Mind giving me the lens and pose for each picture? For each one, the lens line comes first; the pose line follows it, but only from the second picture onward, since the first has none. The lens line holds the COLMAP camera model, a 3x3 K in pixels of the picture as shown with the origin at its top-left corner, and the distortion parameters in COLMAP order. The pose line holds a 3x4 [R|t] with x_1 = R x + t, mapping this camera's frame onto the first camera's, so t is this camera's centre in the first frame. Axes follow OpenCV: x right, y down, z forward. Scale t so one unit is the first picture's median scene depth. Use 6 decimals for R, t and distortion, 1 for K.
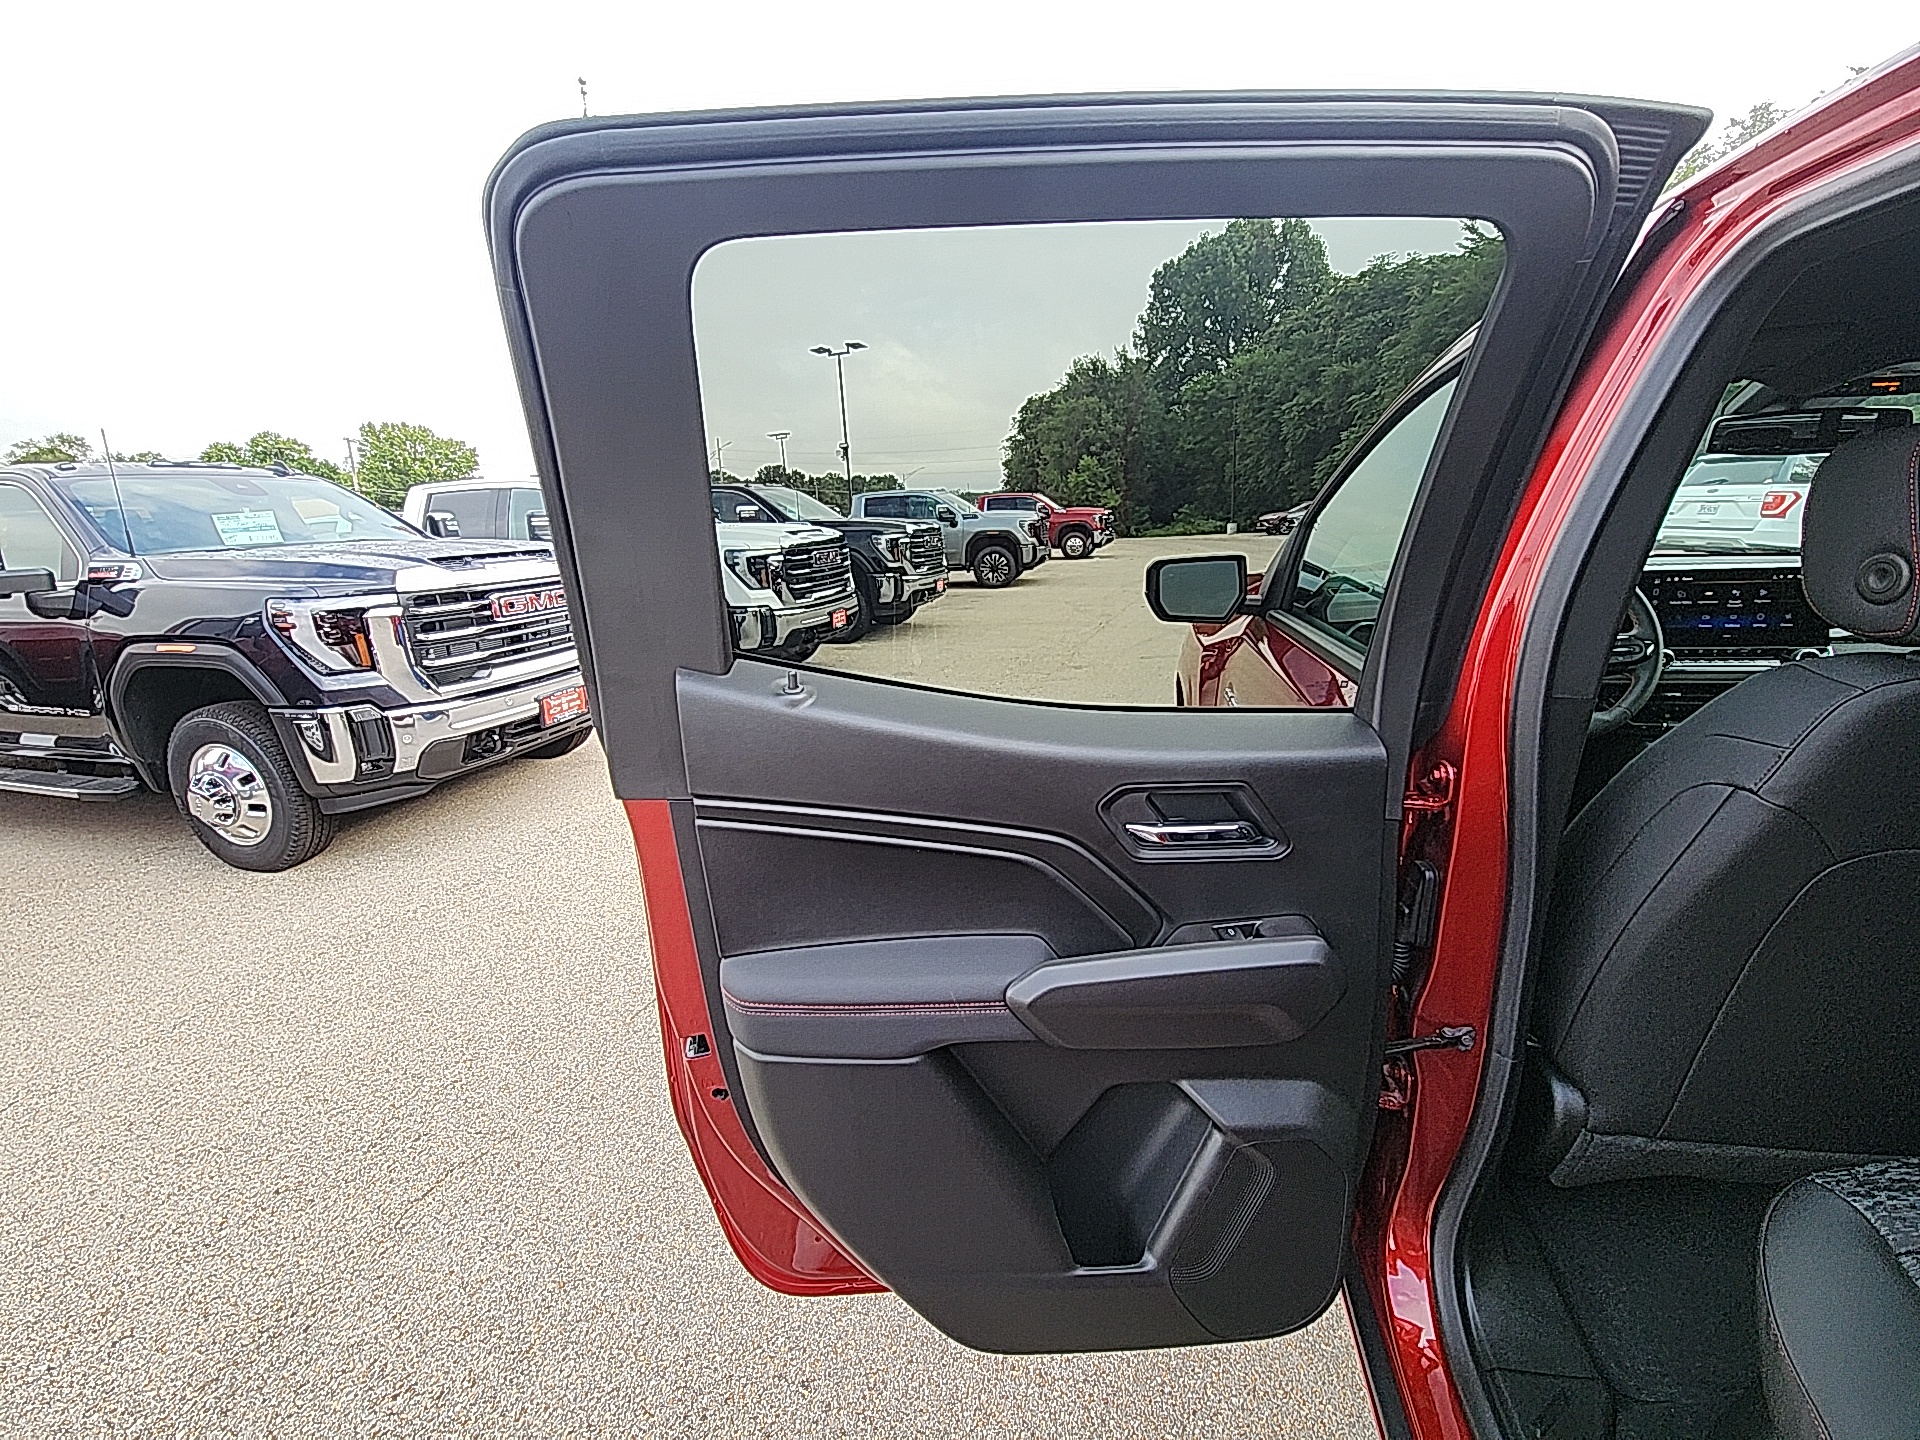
lens RADIAL K [[768.1, 0, 949.8], [0, 768.1, 708.1], [0, 0, 1]] dist [0.008312, -0.008734]
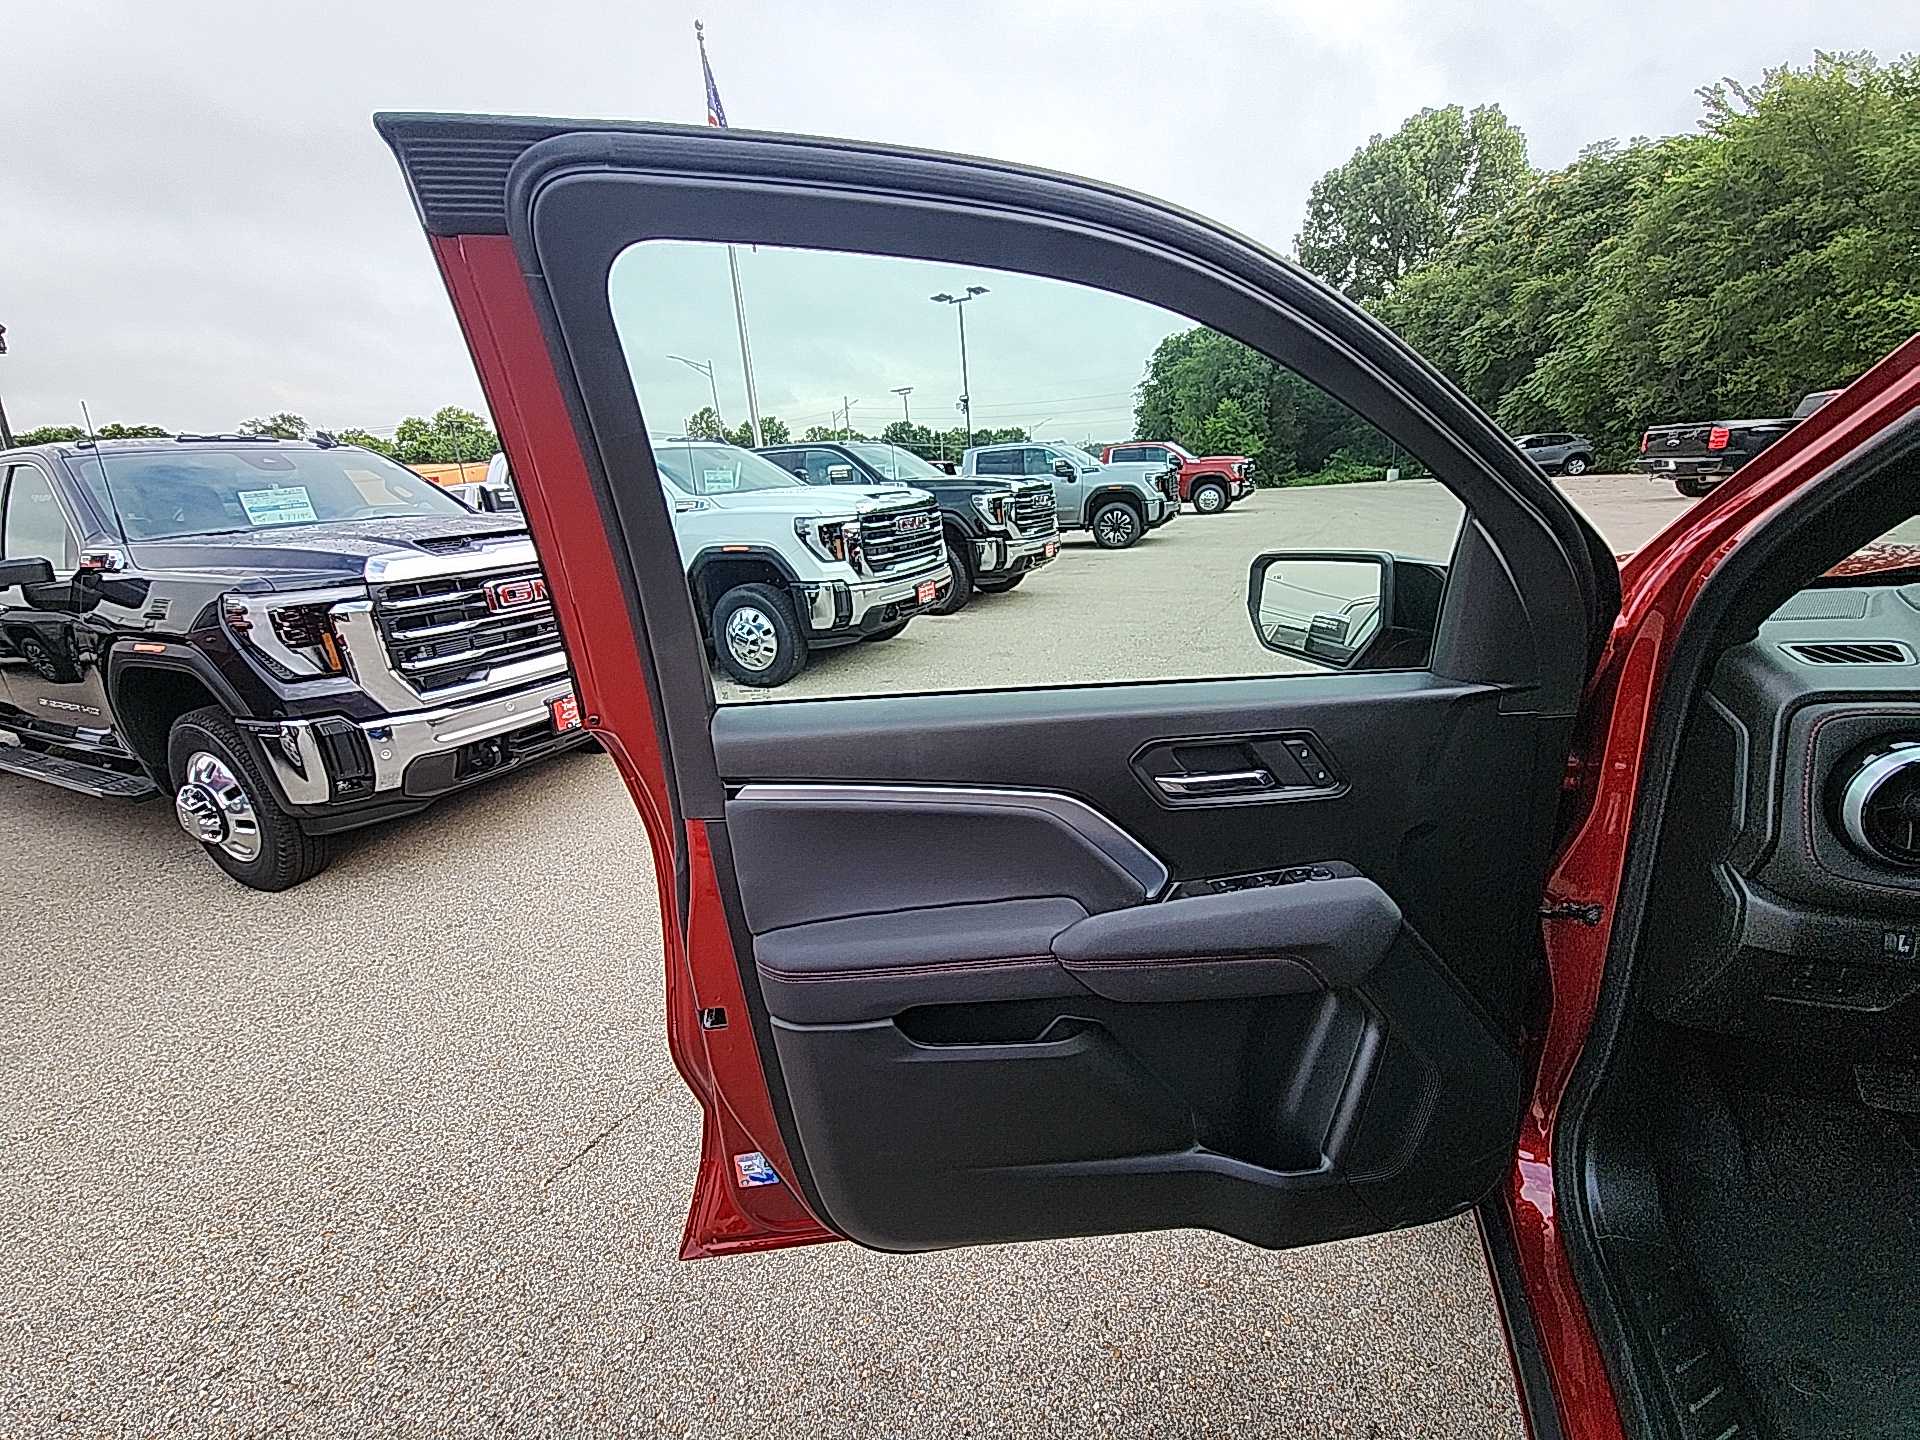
lens RADIAL K [[769.5, 0, 949.2], [0, 769.5, 710.4], [0, 0, 1]] dist [0.012582, -0.007786]
pose [[0.987376, 0.022724, -0.156753, 0.019029], [-0.013810, 0.998237, 0.057724, -0.024769], [0.157789, -0.054831, 0.985949, 0.091171]]
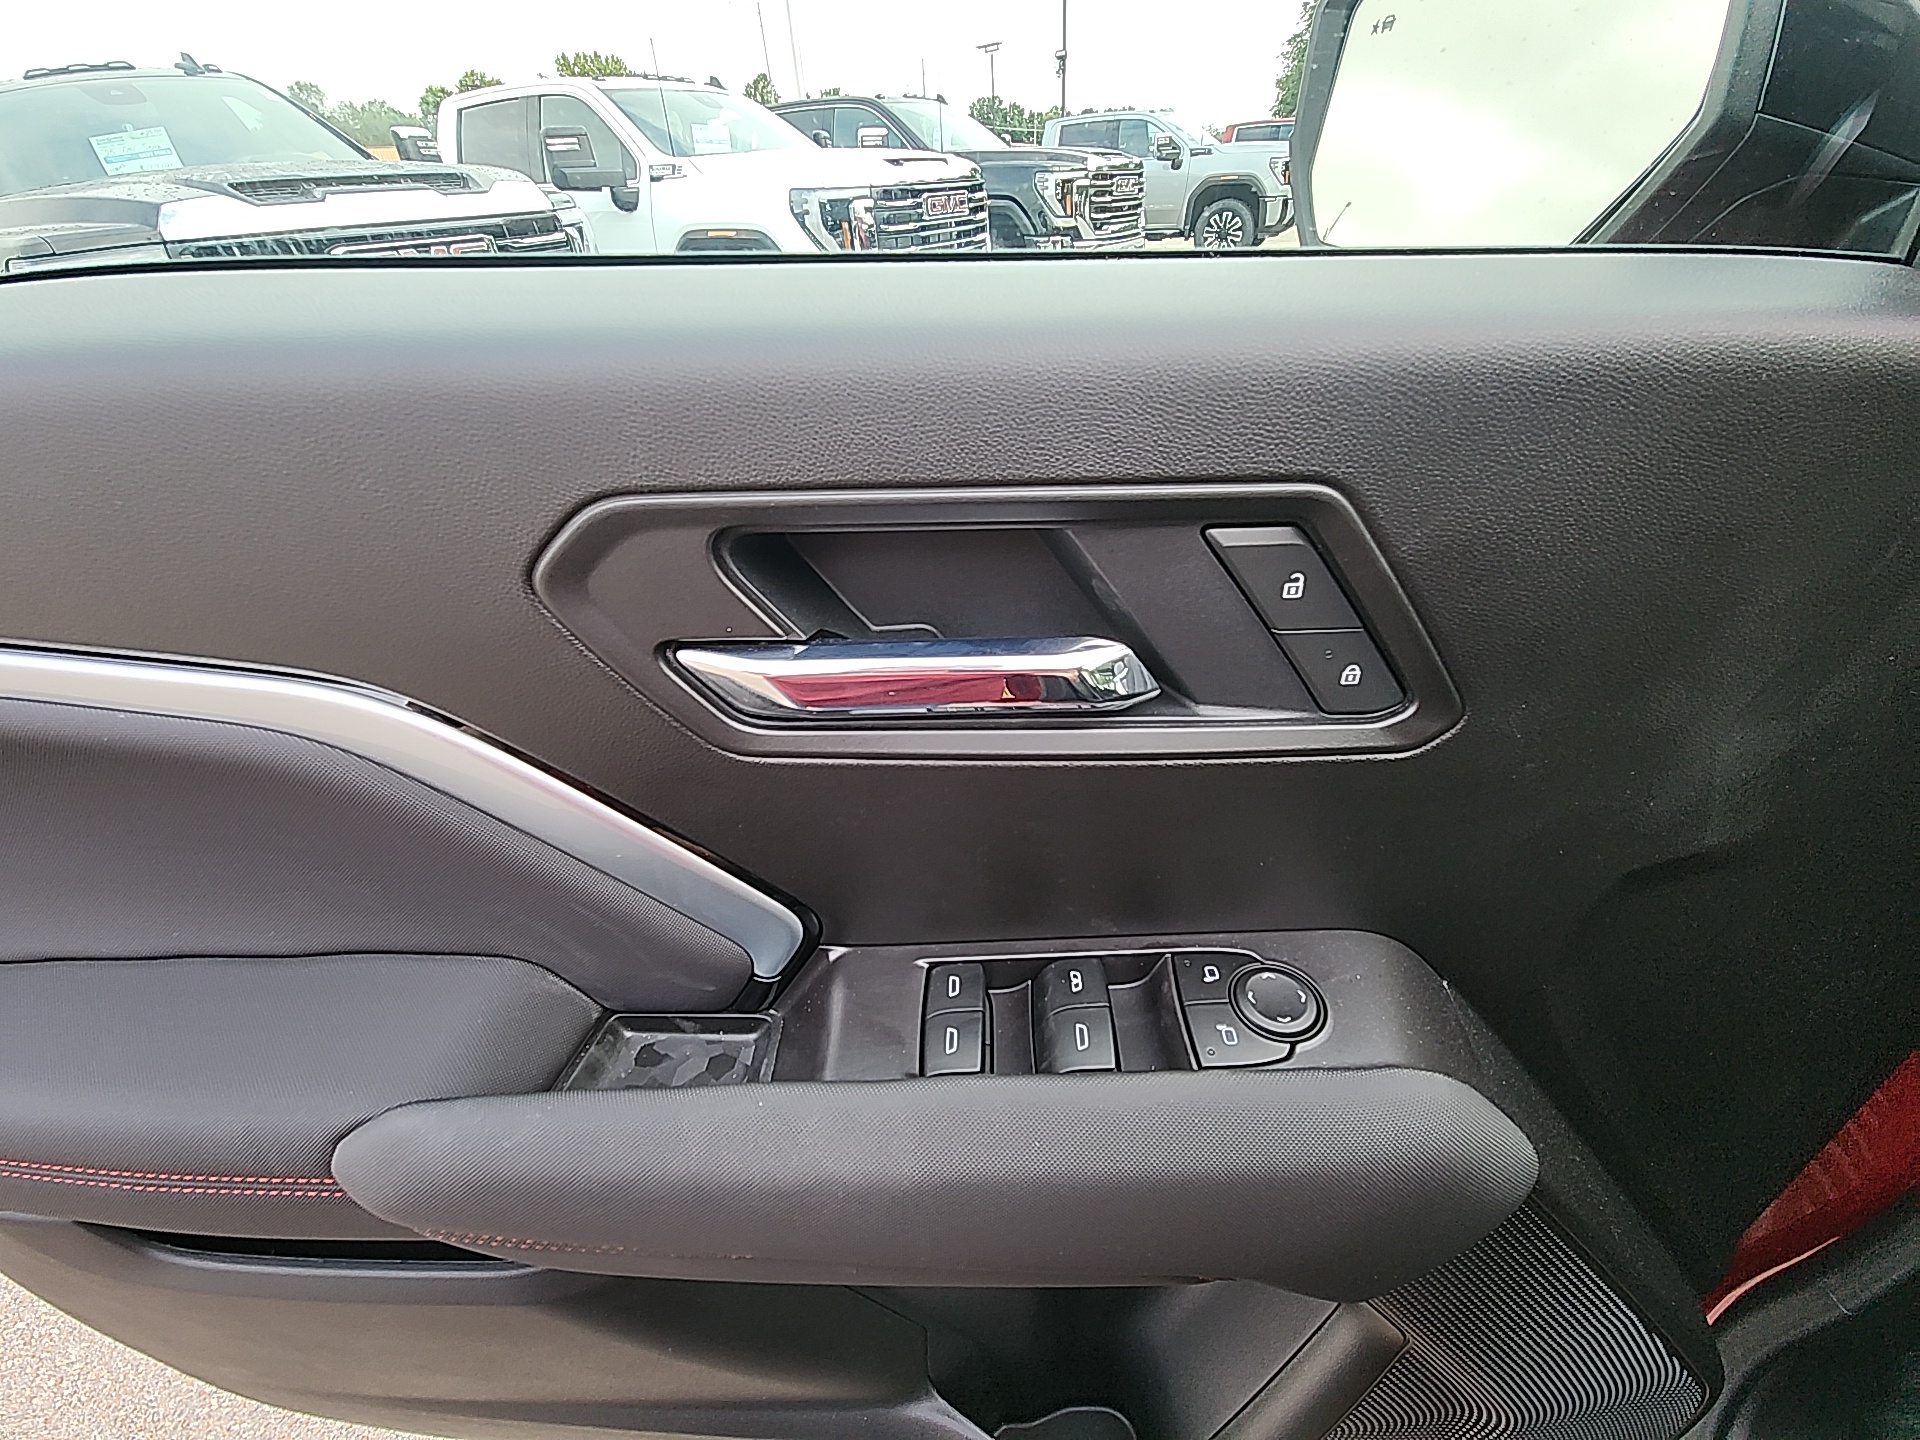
lens RADIAL K [[769.5, 0, 949.2], [0, 769.5, 710.4], [0, 0, 1]] dist [0.012582, -0.007786]
pose [[0.967681, 0.136772, -0.211864, 0.040261], [-0.051477, 0.929587, 0.364990, -0.019731], [0.246866, -0.342287, 0.906585, 0.158304]]
